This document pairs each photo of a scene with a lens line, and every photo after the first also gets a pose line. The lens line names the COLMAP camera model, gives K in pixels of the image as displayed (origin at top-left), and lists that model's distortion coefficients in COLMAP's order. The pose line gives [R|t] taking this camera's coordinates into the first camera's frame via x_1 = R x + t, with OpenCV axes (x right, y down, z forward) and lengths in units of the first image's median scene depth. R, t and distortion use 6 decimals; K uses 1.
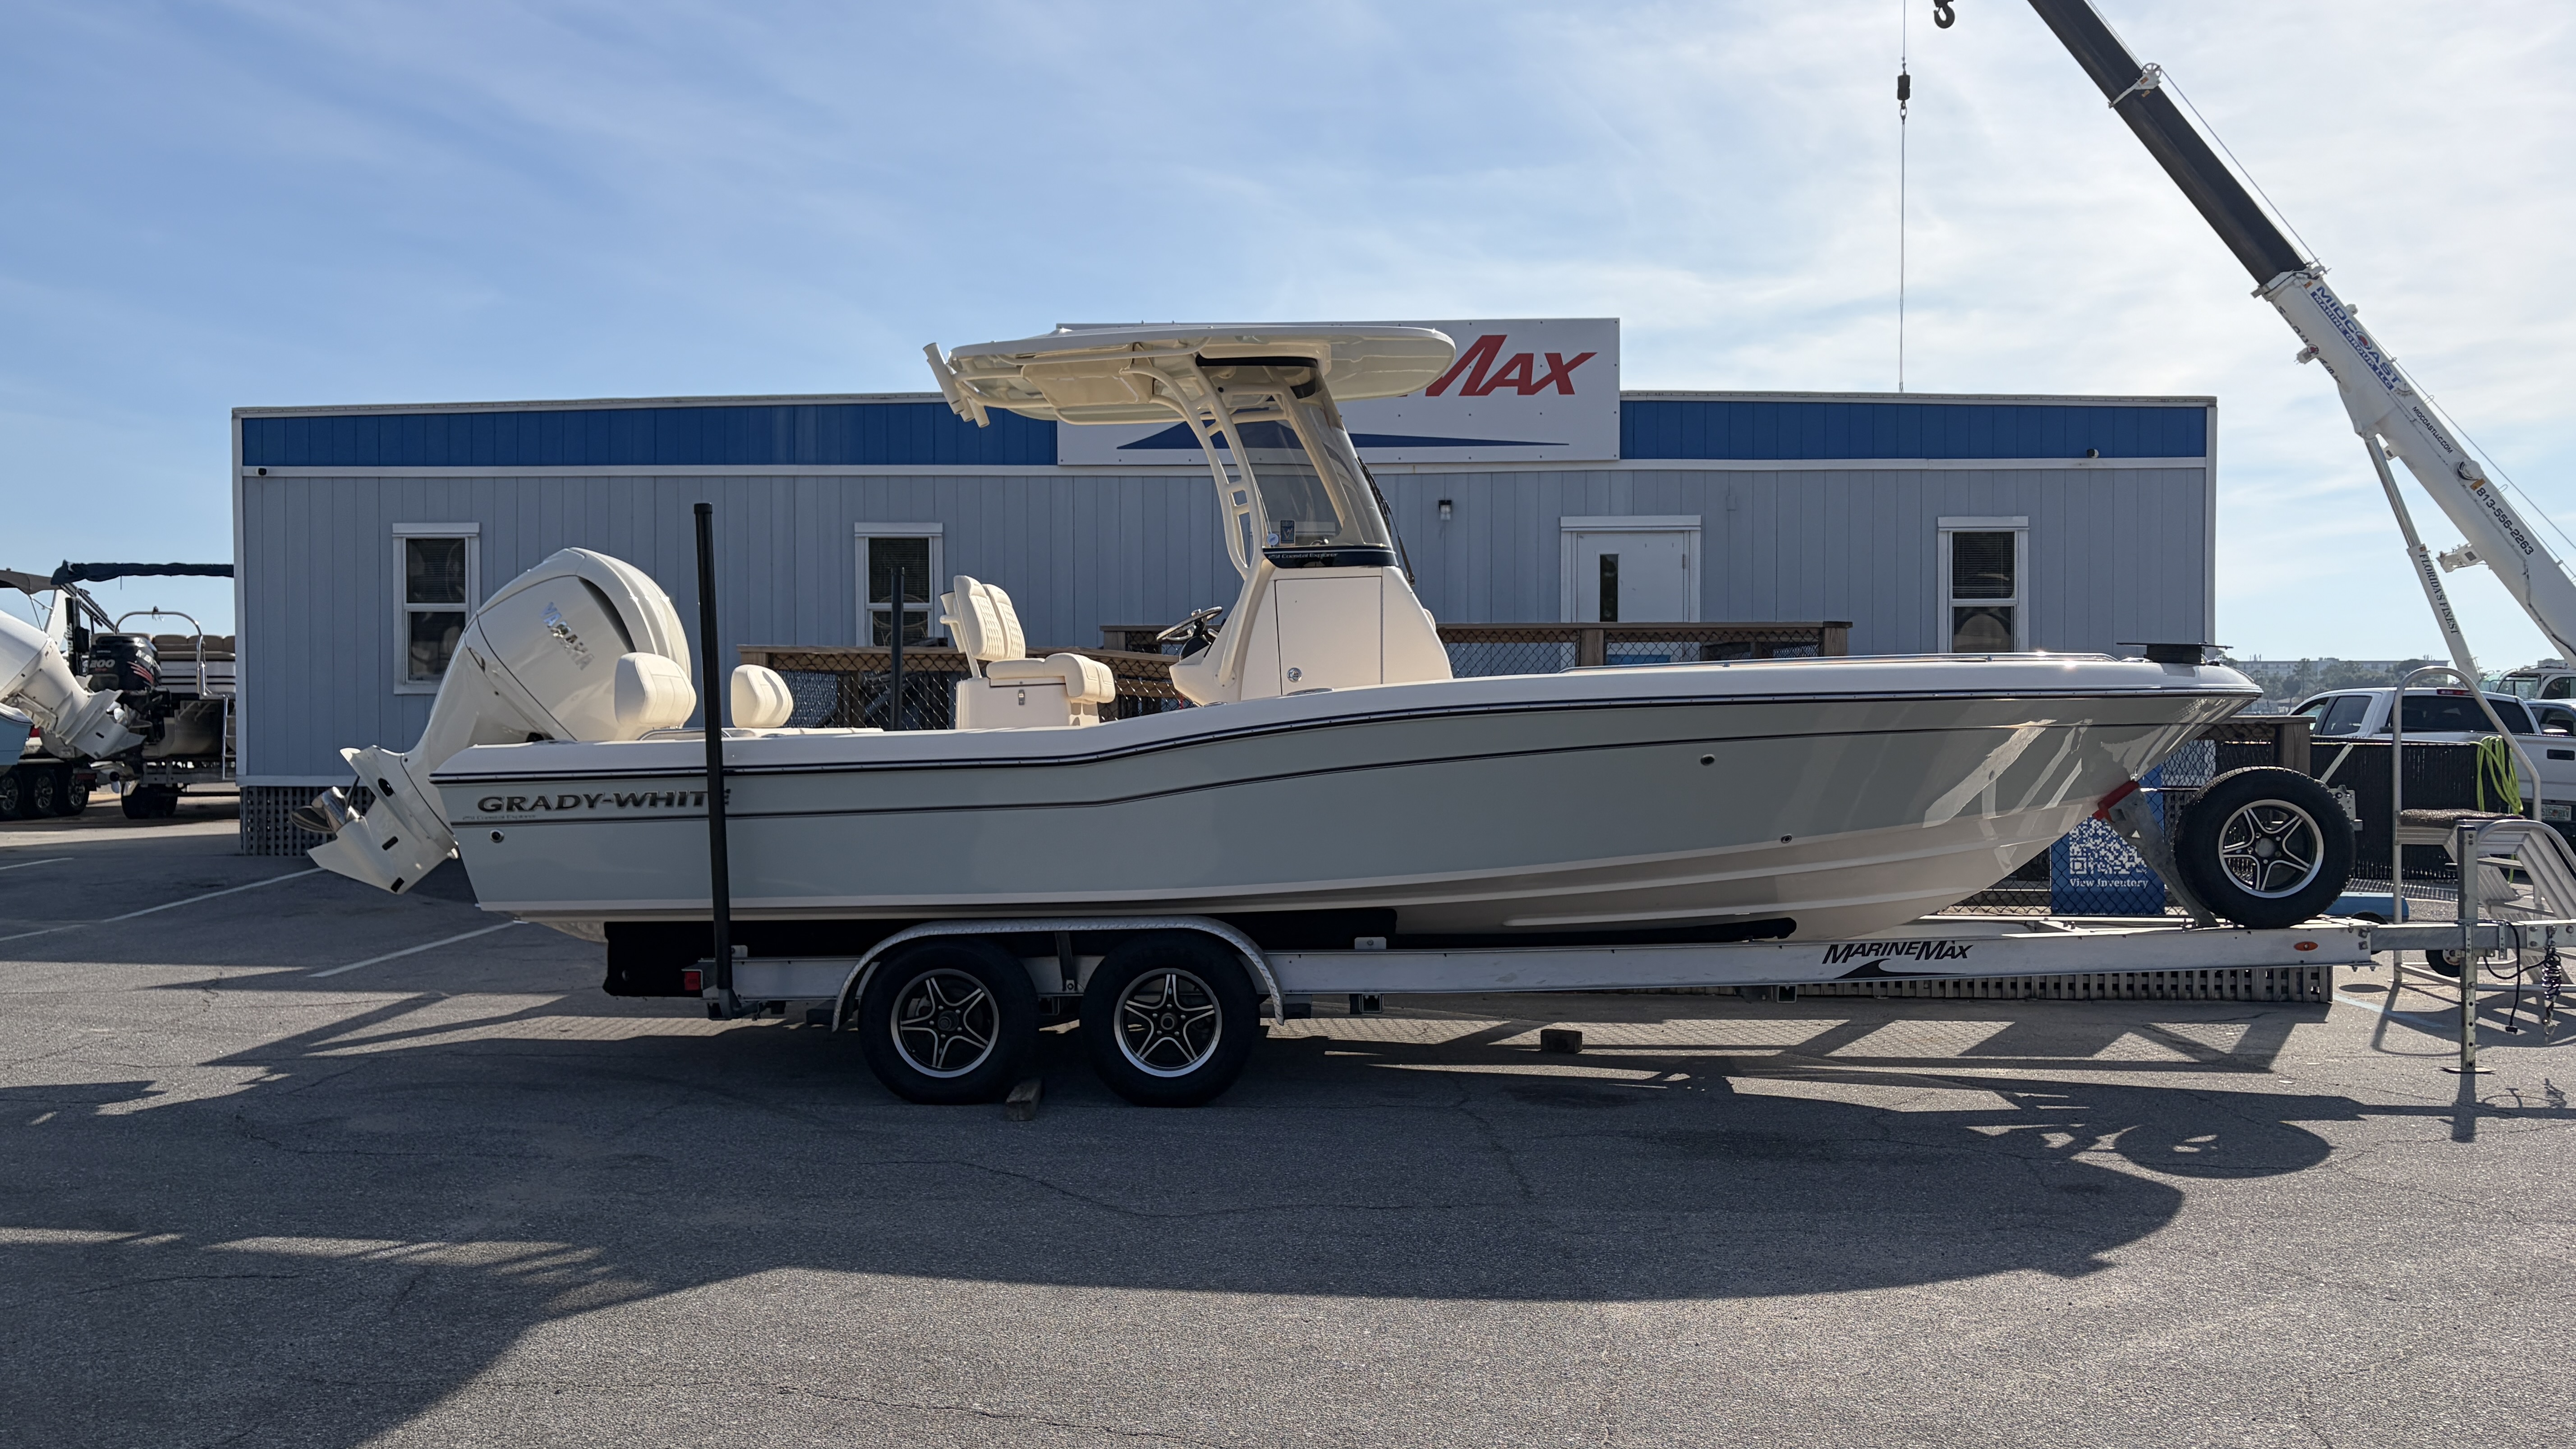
lens RADIAL K [[1900.6, 0, 1313.1], [0, 1900.6, 729.6], [0, 0, 1]] dist [0.048086, -0.069946]
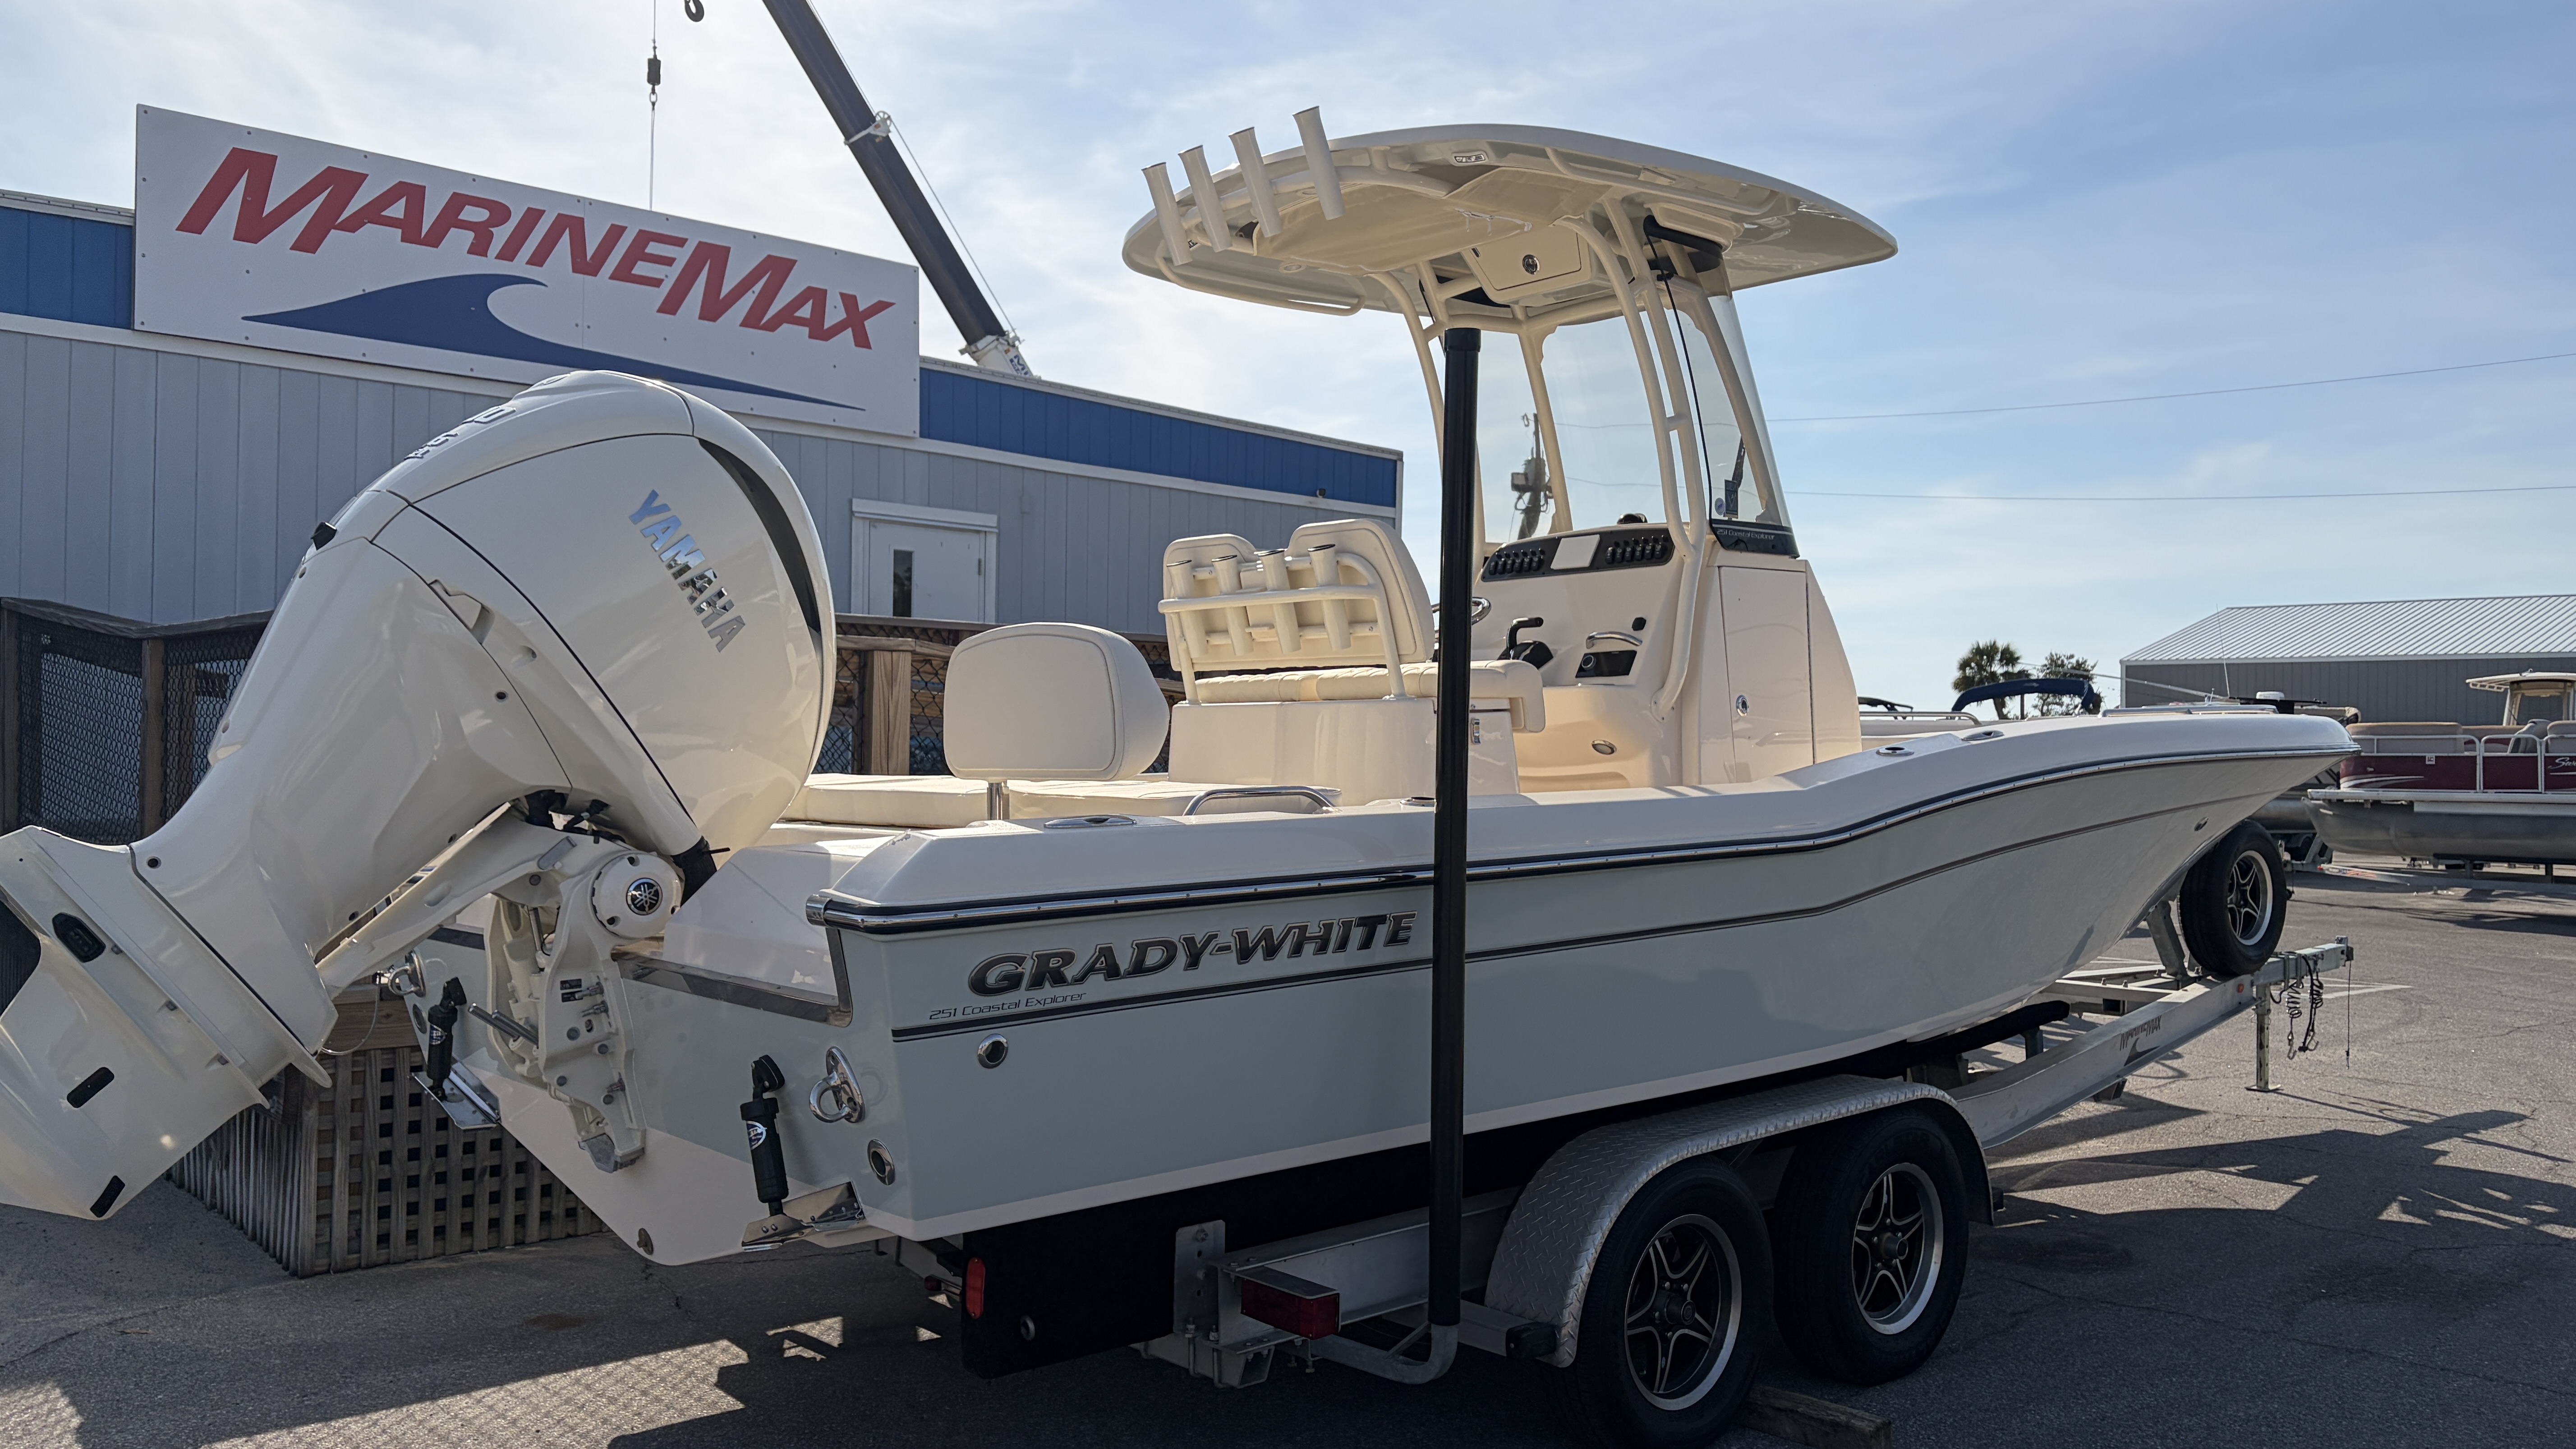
lens RADIAL K [[1900.6, 0, 1313.1], [0, 1900.6, 729.6], [0, 0, 1]] dist [0.048086, -0.069946]
pose [[0.721163, 0.019588, 0.692489, -0.285716], [-0.010831, 0.999797, -0.017001, -0.002878], [-0.692681, 0.004760, 0.721228, 0.286707]]
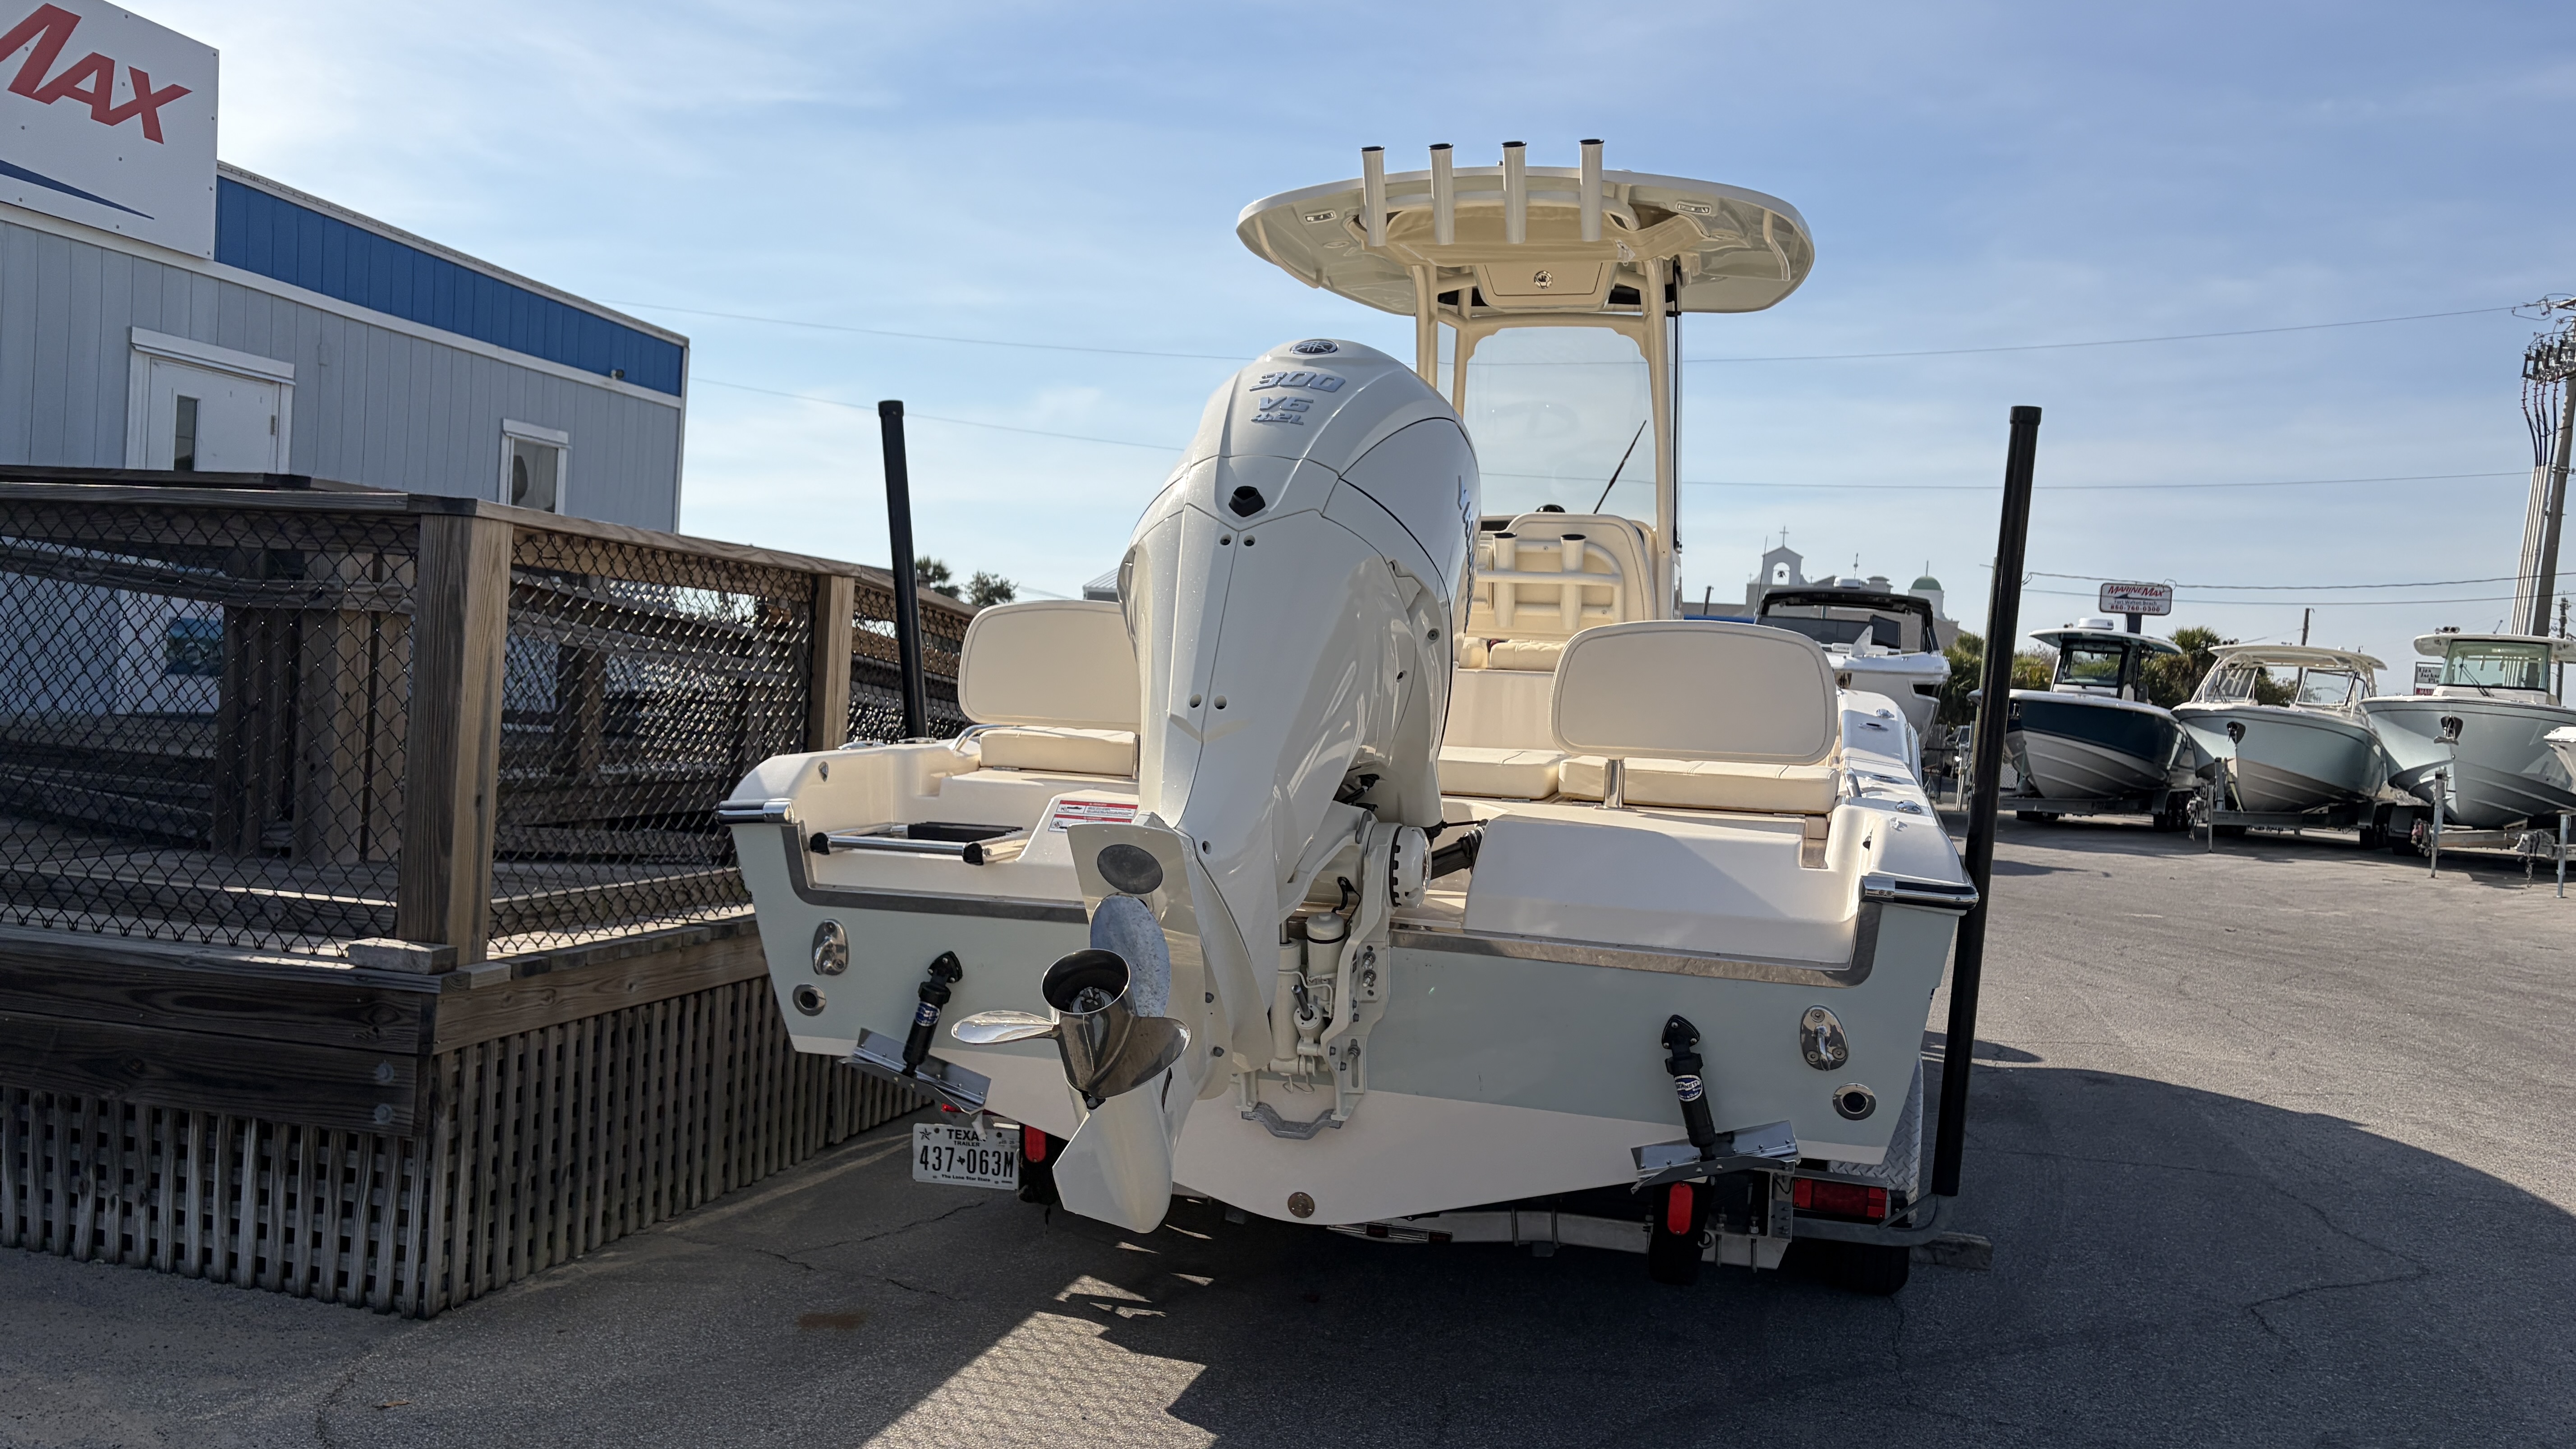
lens RADIAL K [[1900.6, 0, 1313.1], [0, 1900.6, 729.6], [0, 0, 1]] dist [0.048086, -0.069946]
pose [[0.240625, -0.004596, 0.970607, -0.405056], [-0.048518, 0.998682, 0.016757, -0.006006], [-0.969405, -0.051124, 0.240085, 0.451529]]
